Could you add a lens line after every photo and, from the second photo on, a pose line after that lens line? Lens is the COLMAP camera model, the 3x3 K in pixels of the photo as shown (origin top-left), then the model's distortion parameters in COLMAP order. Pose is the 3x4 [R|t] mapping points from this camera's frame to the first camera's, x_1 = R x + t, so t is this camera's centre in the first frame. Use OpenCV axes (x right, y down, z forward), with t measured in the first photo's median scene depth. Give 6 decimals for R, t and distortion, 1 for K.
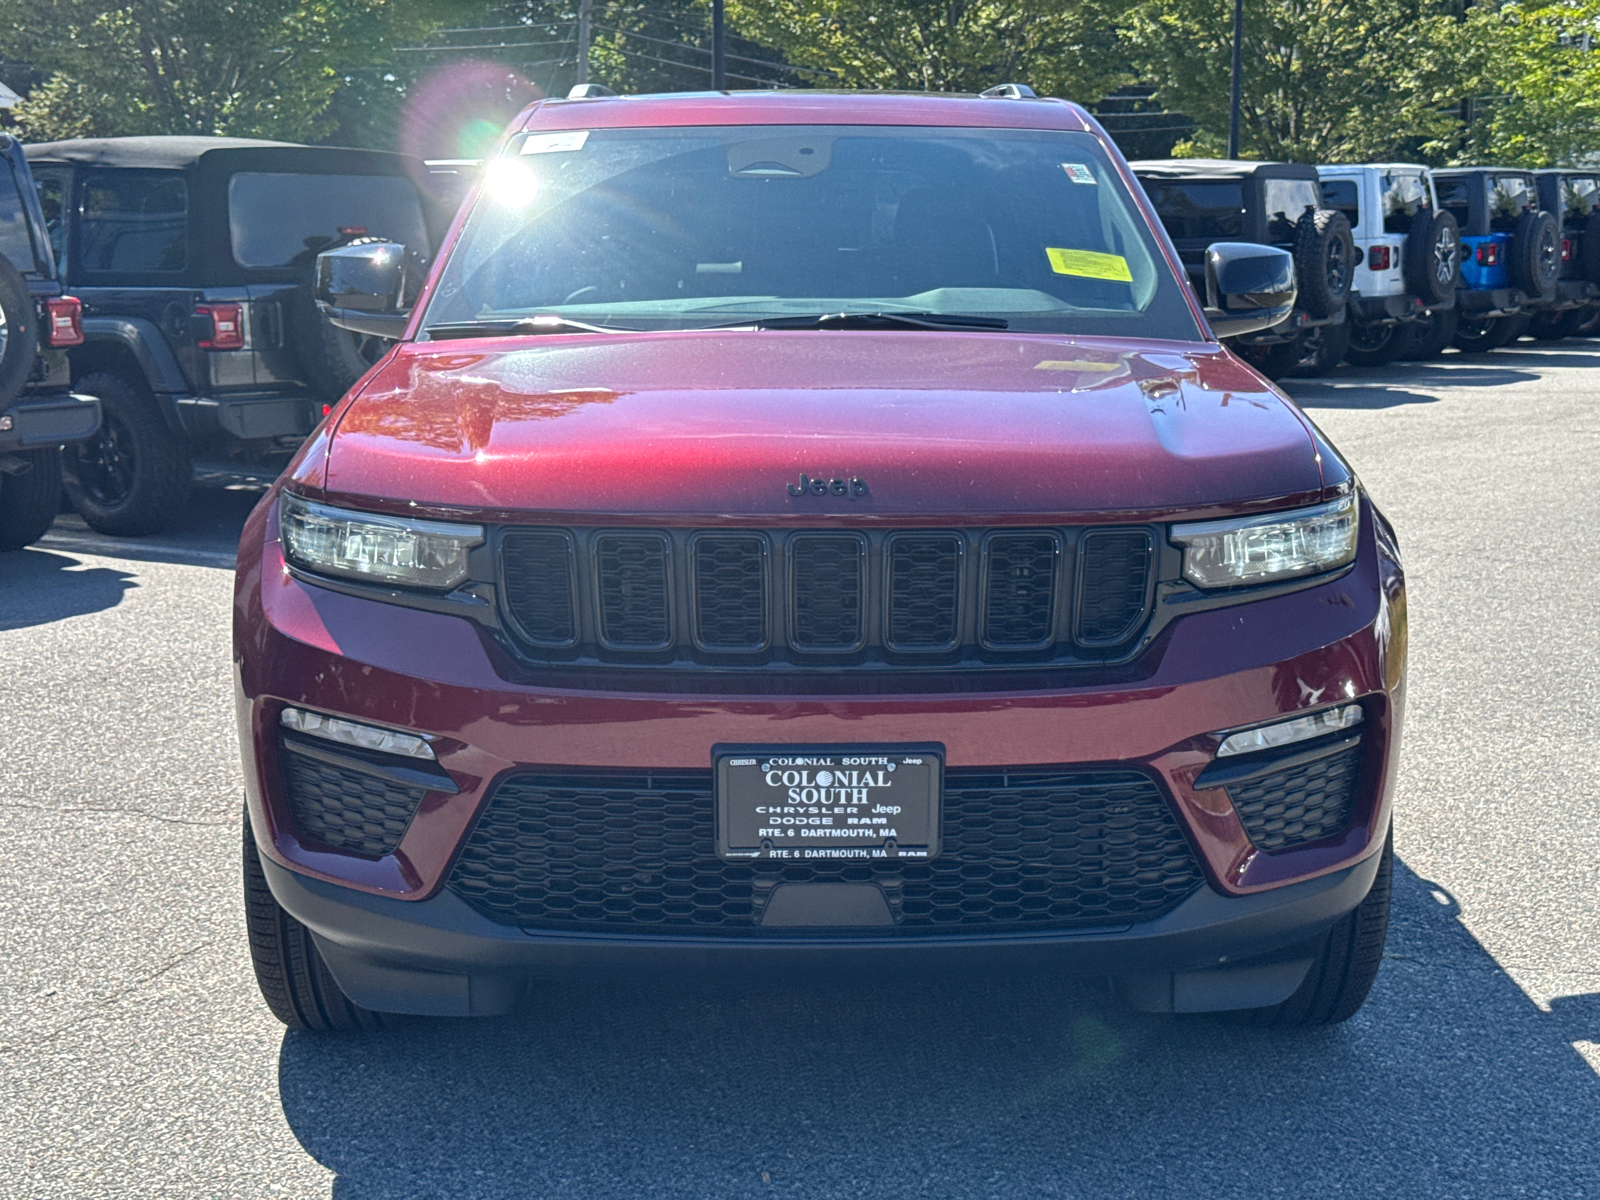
lens RADIAL K [[2373.0, 0, 800.8], [0, 2373.0, 599.5], [0, 0, 1]] dist [0.125603, 0.000000]
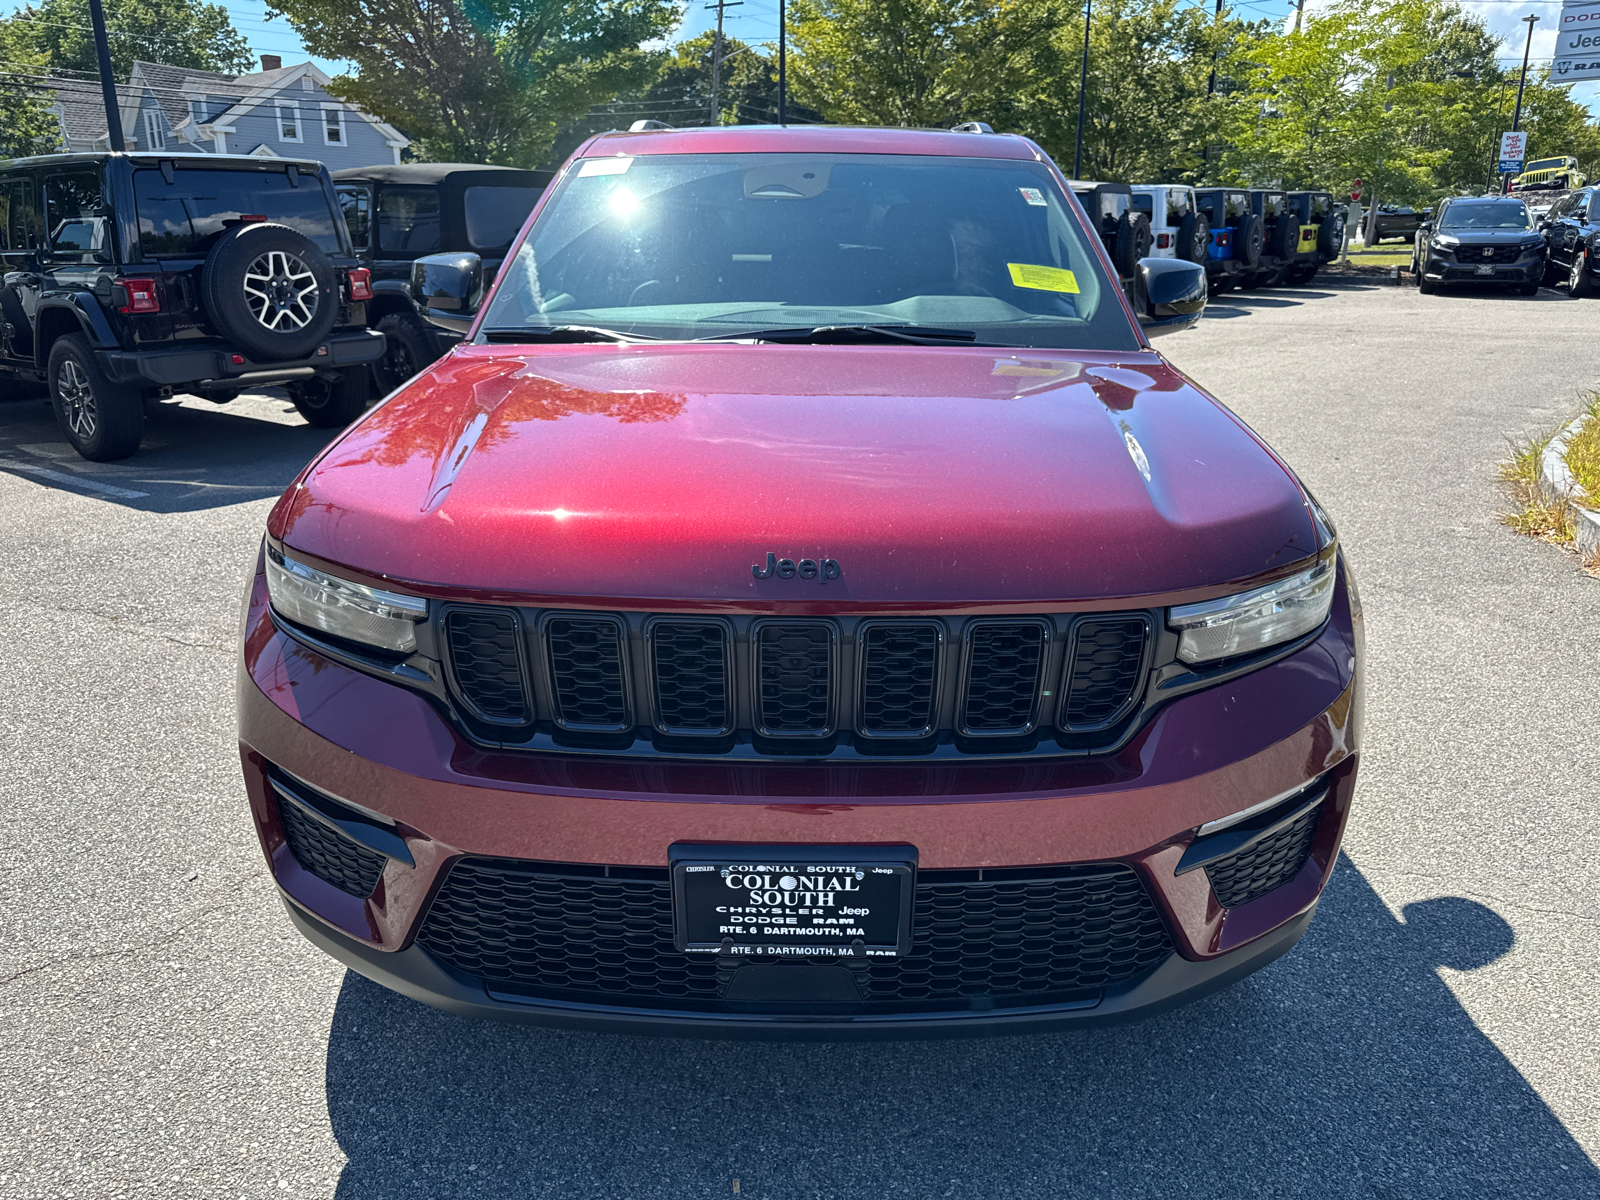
lens RADIAL K [[1171.1, 0, 797.2], [0, 1171.1, 605.1], [0, 0, 1]] dist [0.014021, -0.011962]
pose [[0.999493, 0.016934, -0.026945, 0.004874], [-0.012199, 0.985870, 0.167066, -0.021588], [0.029393, -0.166652, 0.985578, 0.112115]]
